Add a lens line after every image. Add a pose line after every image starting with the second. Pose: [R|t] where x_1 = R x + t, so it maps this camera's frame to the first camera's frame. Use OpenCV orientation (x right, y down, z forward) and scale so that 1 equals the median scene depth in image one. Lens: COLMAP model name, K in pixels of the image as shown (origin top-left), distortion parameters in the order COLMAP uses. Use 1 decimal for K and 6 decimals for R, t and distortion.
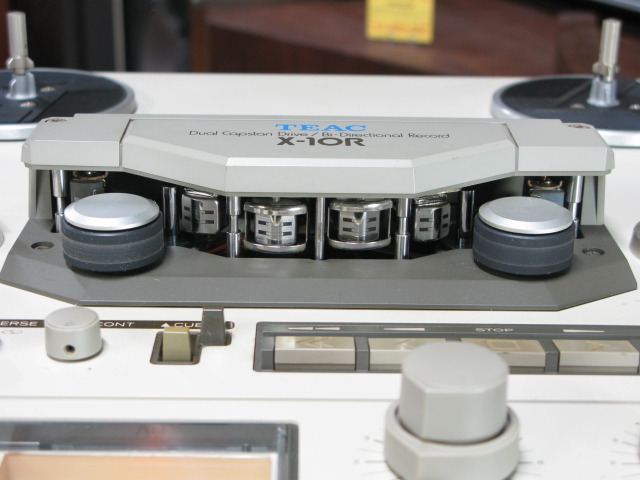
lens RADIAL K [[1264.2, 0, 320.0], [0, 1264.2, 240.0], [0, 0, 1]] dist [0.014440, 0.037107]
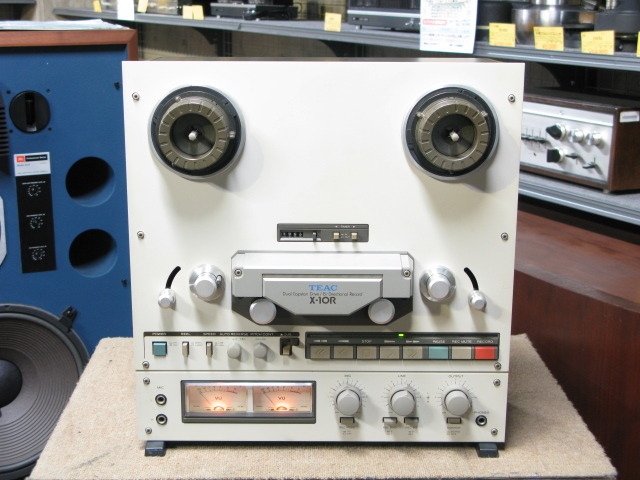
lens RADIAL K [[1079.7, 0, 320.0], [0, 1079.7, 240.0], [0, 0, 1]] dist [-0.001461, 0.101356]
pose [[0.999785, 0.020608, 0.002147, -0.016247], [-0.004446, 0.112174, 0.993679, -2.915342], [0.020237, -0.993475, 0.112242, 0.833109]]
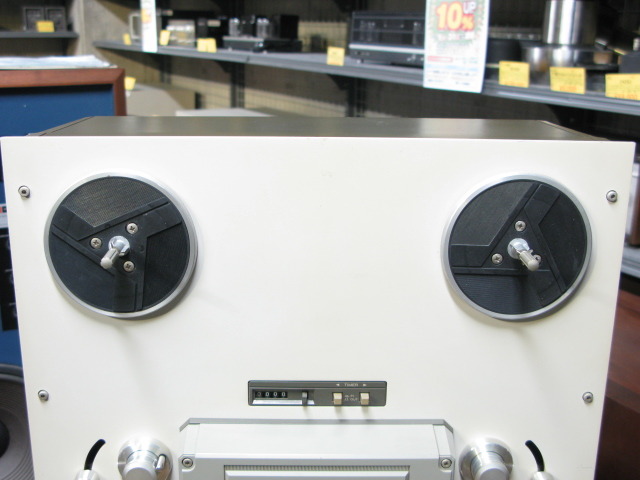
lens RADIAL K [[848.6, 0, 320.0], [0, 848.6, 240.0], [0, 0, 1]] dist [-0.103306, 0.008943]
pose [[0.999640, 0.026743, -0.002348, -0.002093], [-0.000071, 0.090086, 0.995934, -1.557029], [0.026846, -0.995575, 0.090055, 1.313729]]
